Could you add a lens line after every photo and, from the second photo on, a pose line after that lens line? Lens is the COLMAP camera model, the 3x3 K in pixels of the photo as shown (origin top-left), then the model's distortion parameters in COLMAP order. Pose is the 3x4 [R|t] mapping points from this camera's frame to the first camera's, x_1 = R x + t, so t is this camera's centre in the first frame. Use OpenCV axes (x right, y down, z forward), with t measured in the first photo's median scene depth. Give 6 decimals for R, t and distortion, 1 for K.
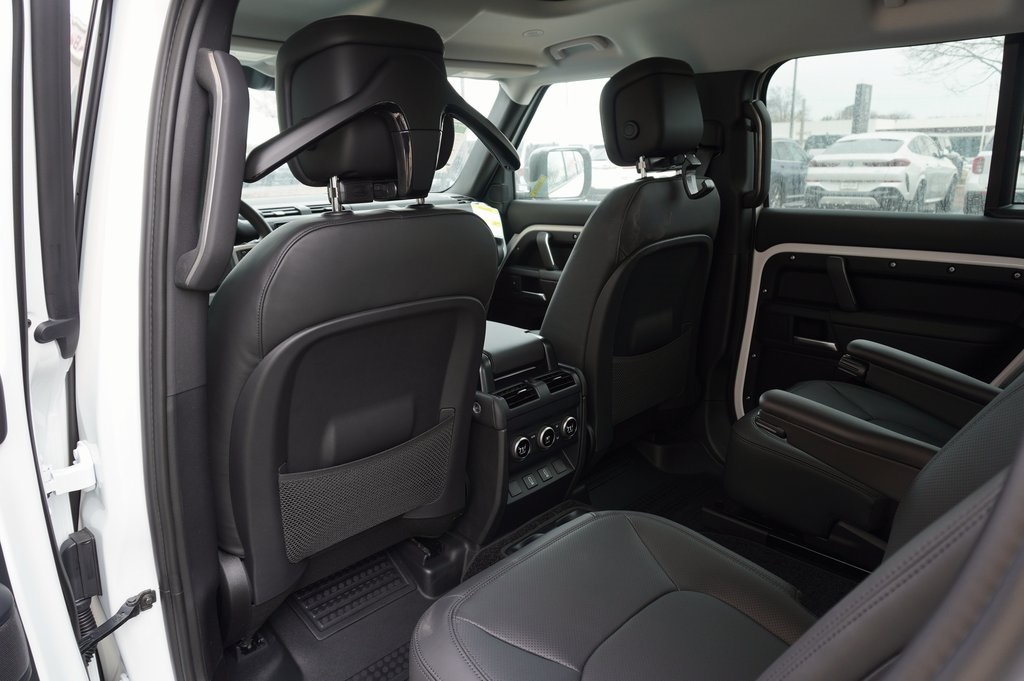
lens RADIAL K [[689.3, 0, 510.6], [0, 689.3, 344.8], [0, 0, 1]] dist [-0.035633, 0.009834]
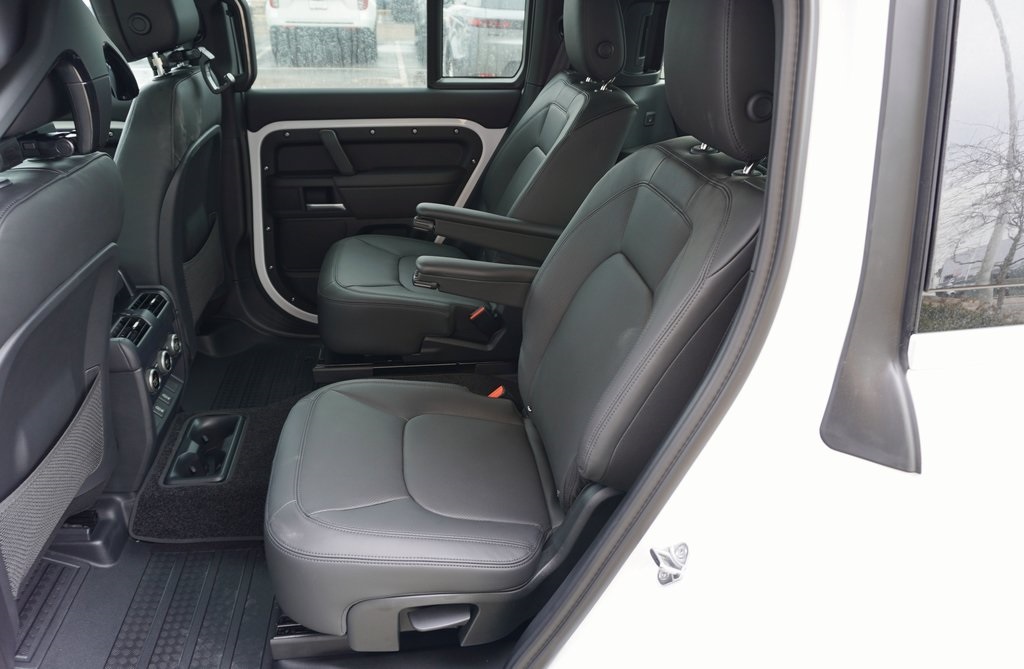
lens RADIAL K [[706.8, 0, 511.3], [0, 706.8, 337.4], [0, 0, 1]] dist [-0.045145, 0.036276]
pose [[0.593127, -0.338351, 0.730561, -0.368059], [0.174812, 0.939880, 0.293370, -0.103179], [-0.785902, -0.046295, 0.616616, -0.002366]]
